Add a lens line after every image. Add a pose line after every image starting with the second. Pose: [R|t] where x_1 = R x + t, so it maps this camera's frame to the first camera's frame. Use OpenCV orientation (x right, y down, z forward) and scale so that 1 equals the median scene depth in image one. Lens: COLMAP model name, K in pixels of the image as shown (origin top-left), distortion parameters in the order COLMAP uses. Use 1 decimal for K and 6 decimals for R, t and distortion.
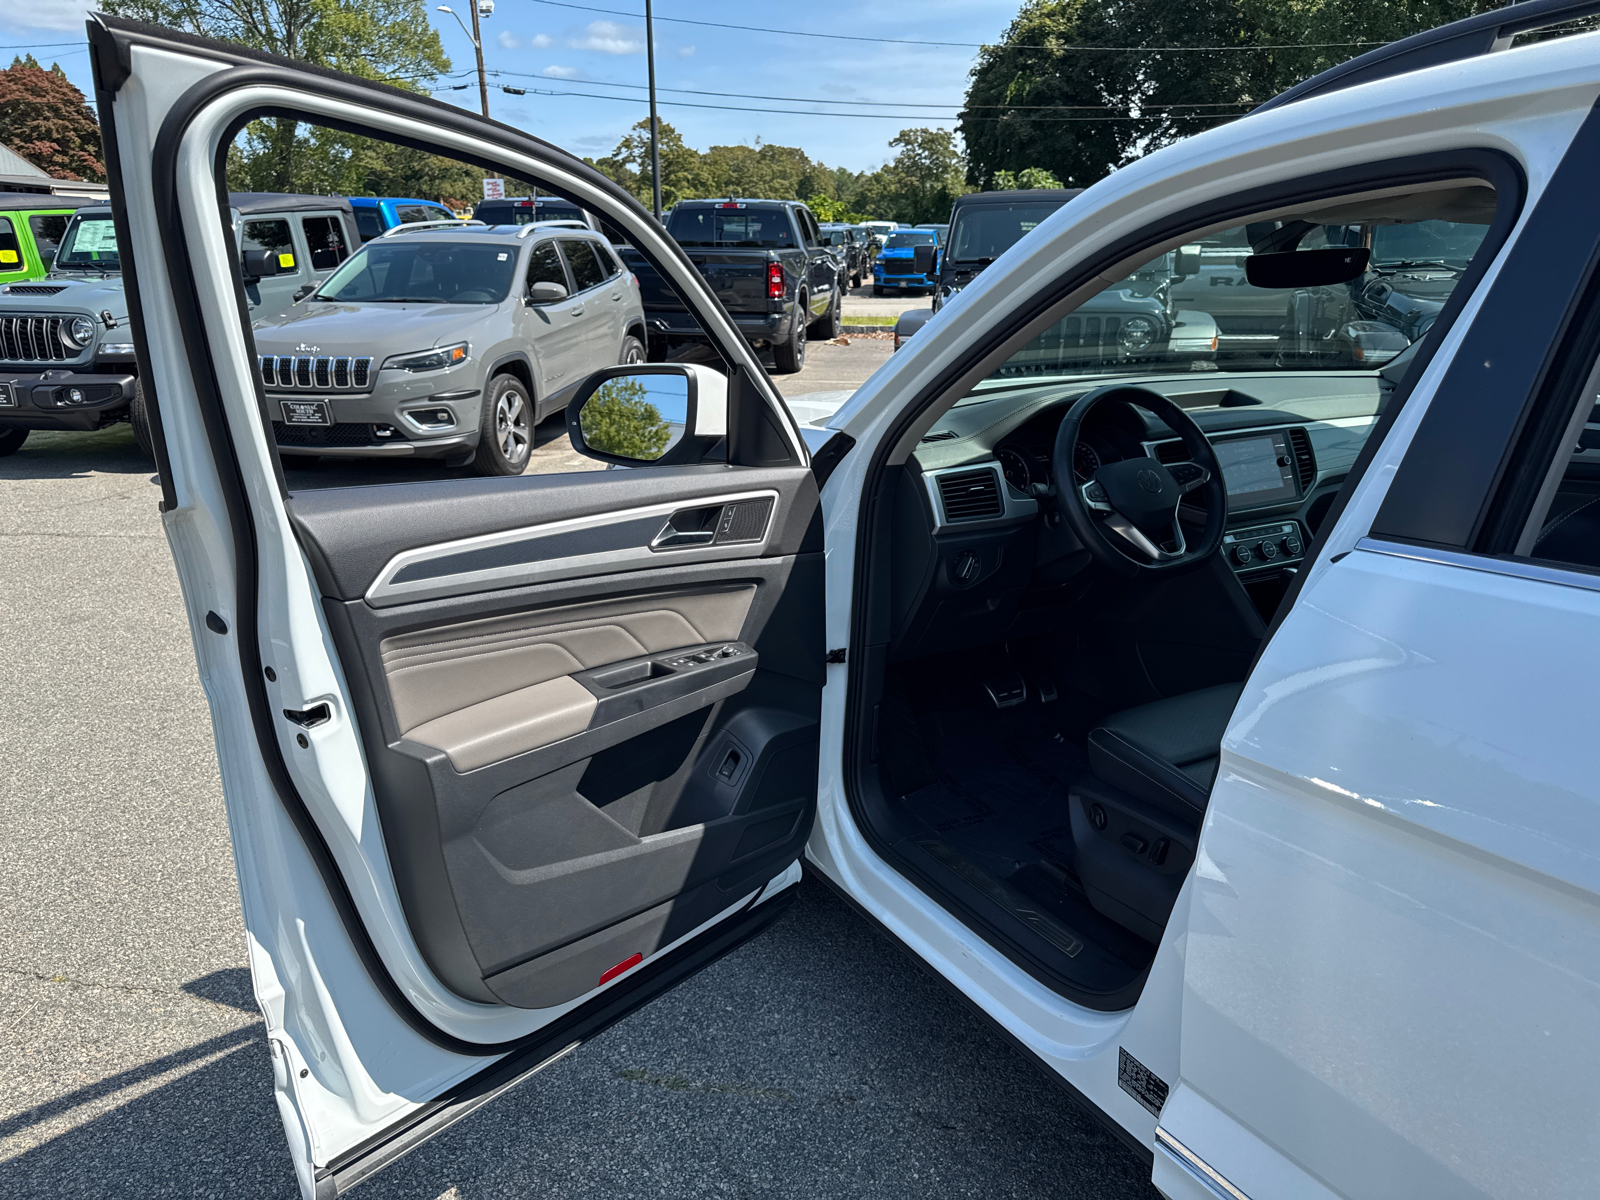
lens RADIAL K [[1150.2, 0, 806.1], [0, 1150.2, 606.2], [0, 0, 1]] dist [0.018547, -0.022393]
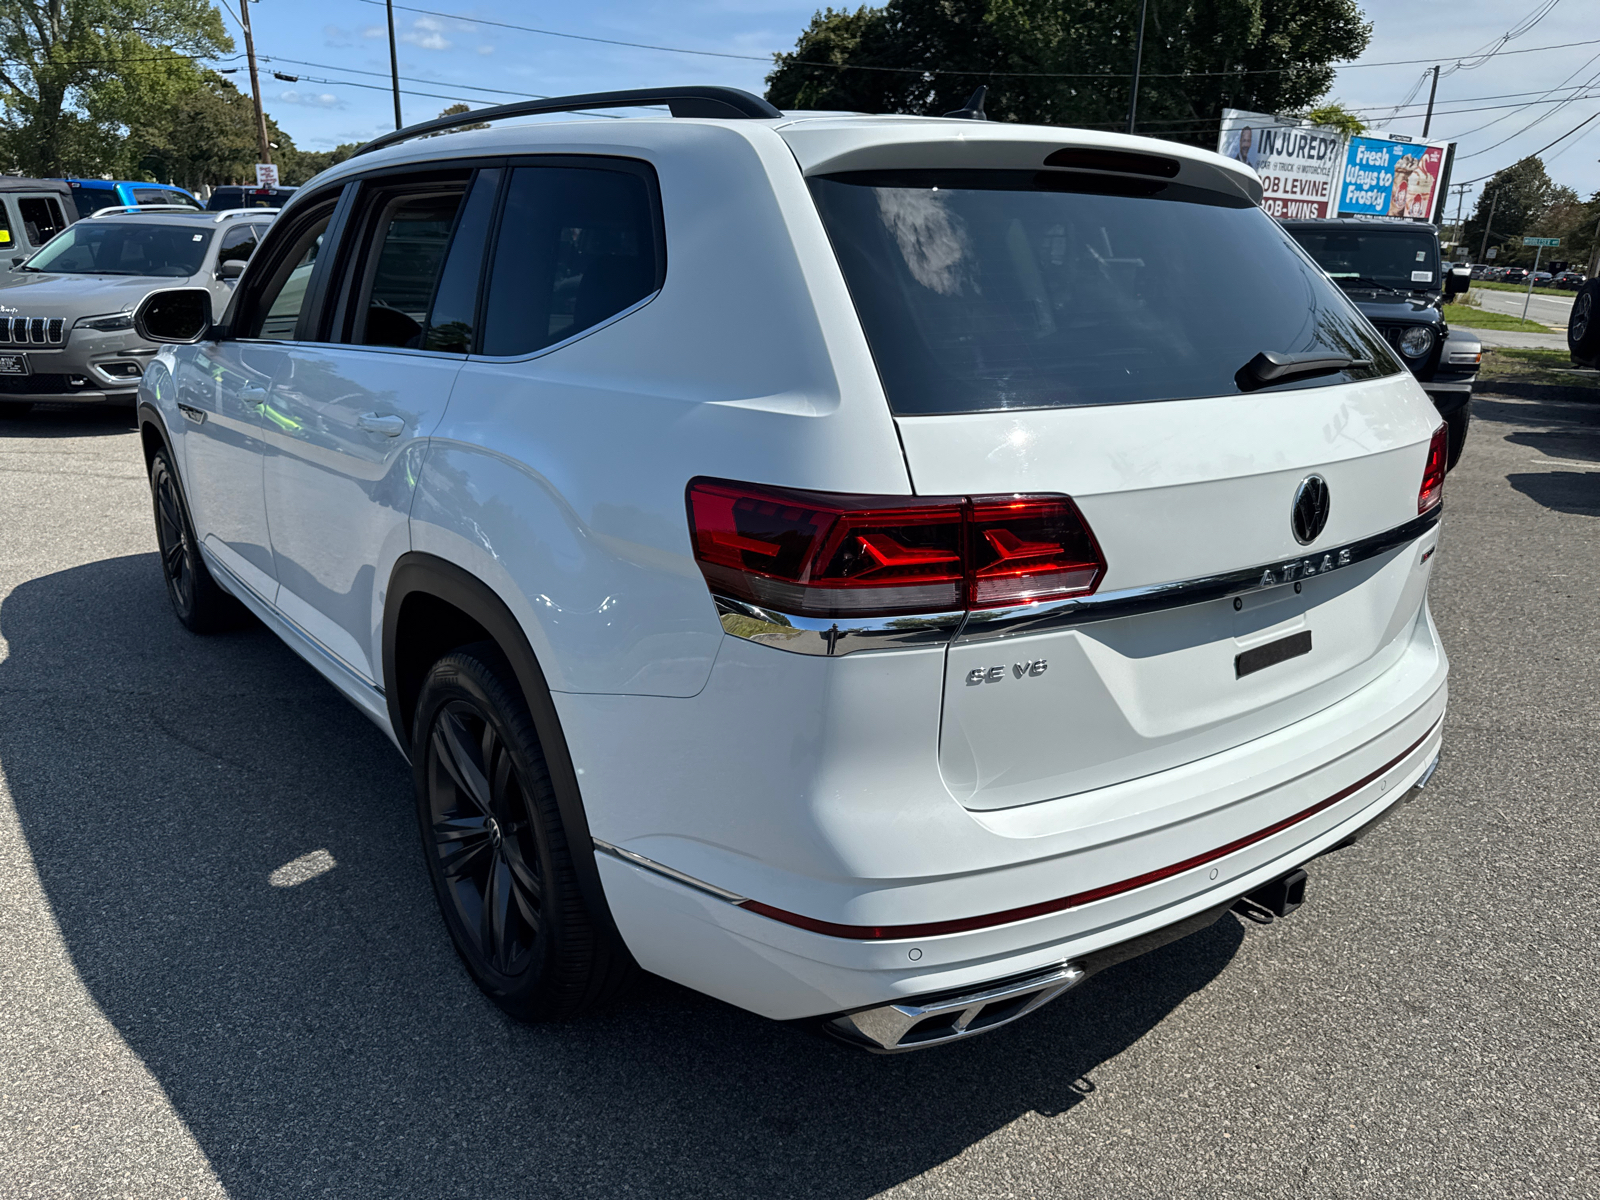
lens RADIAL K [[1150.2, 0, 806.1], [0, 1150.2, 606.2], [0, 0, 1]] dist [0.018547, -0.022393]
pose [[0.989007, -0.015394, 0.147068, 0.095687], [0.015412, 0.999881, 0.001014, 0.044022], [-0.147067, 0.001263, 0.989126, -0.138464]]
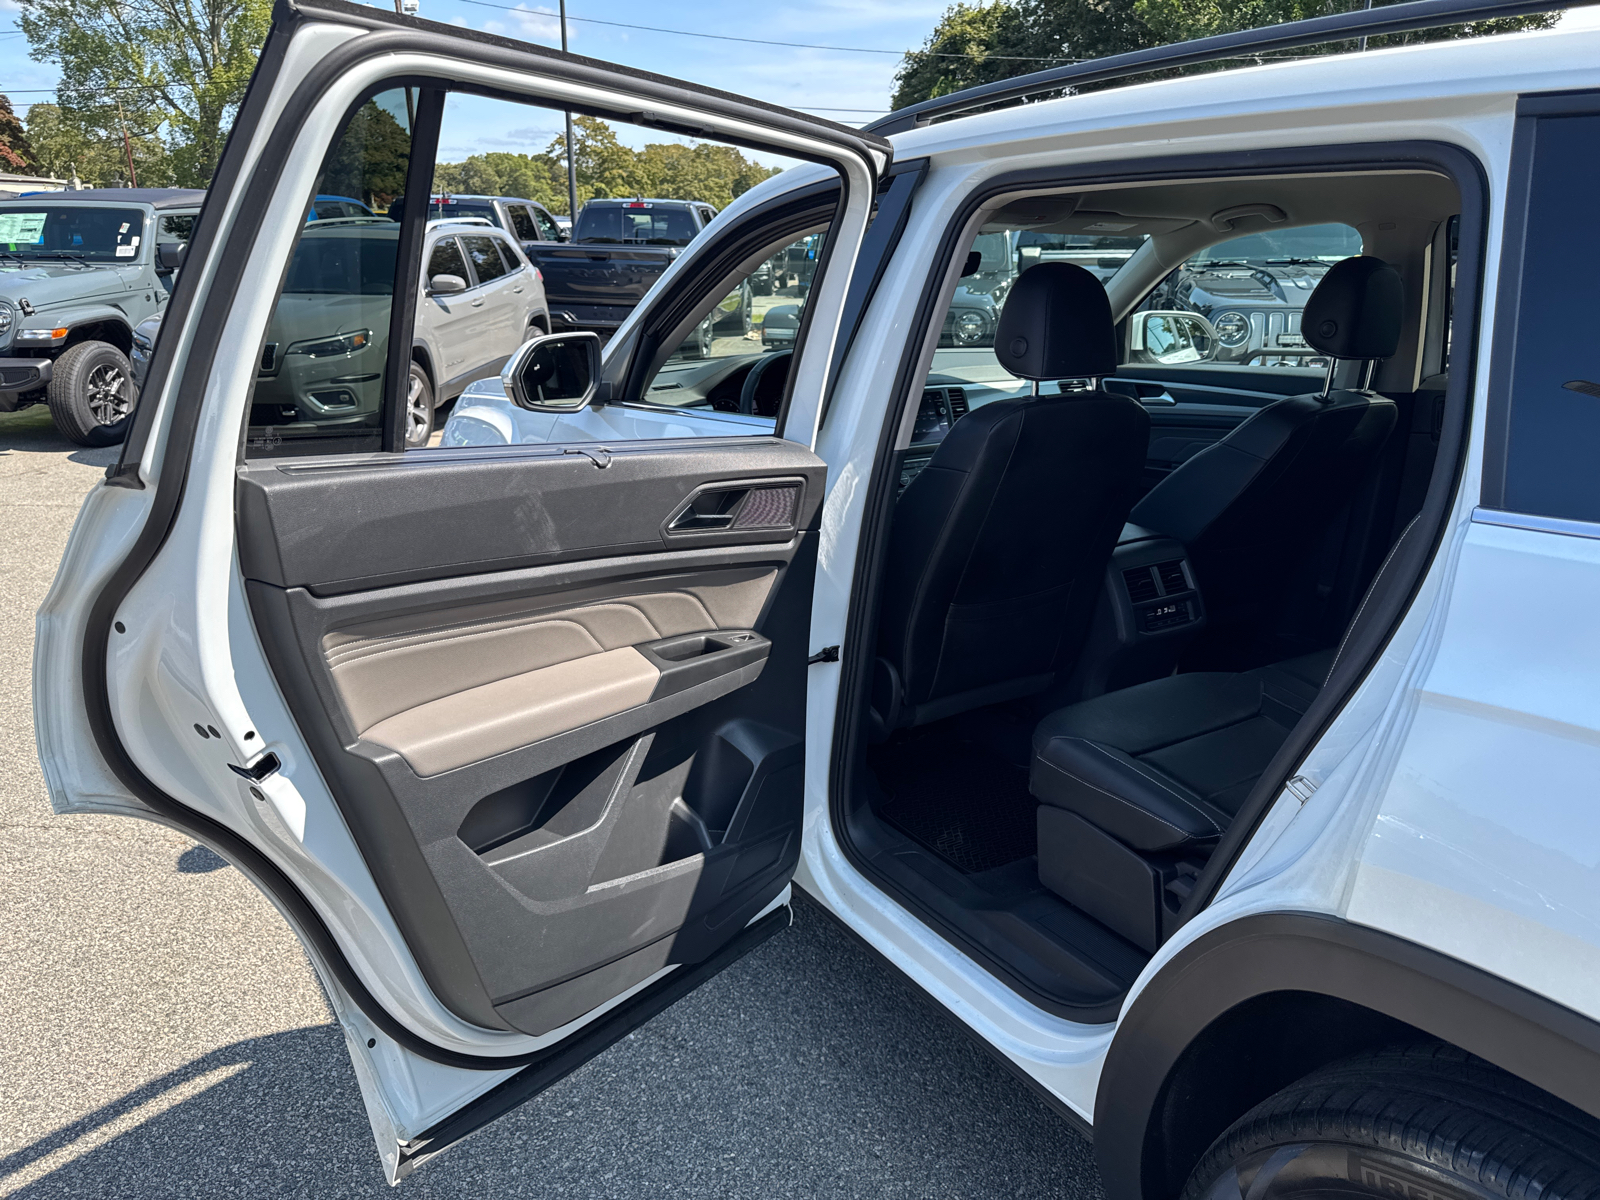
lens RADIAL K [[1147.2, 0, 803.0], [0, 1147.2, 592.9], [0, 0, 1]] dist [0.019512, -0.020543]
pose [[0.998703, -0.006081, 0.050547, 0.029419], [0.006529, 0.999941, -0.008703, 0.015478], [-0.050491, 0.009022, 0.998684, -0.050149]]
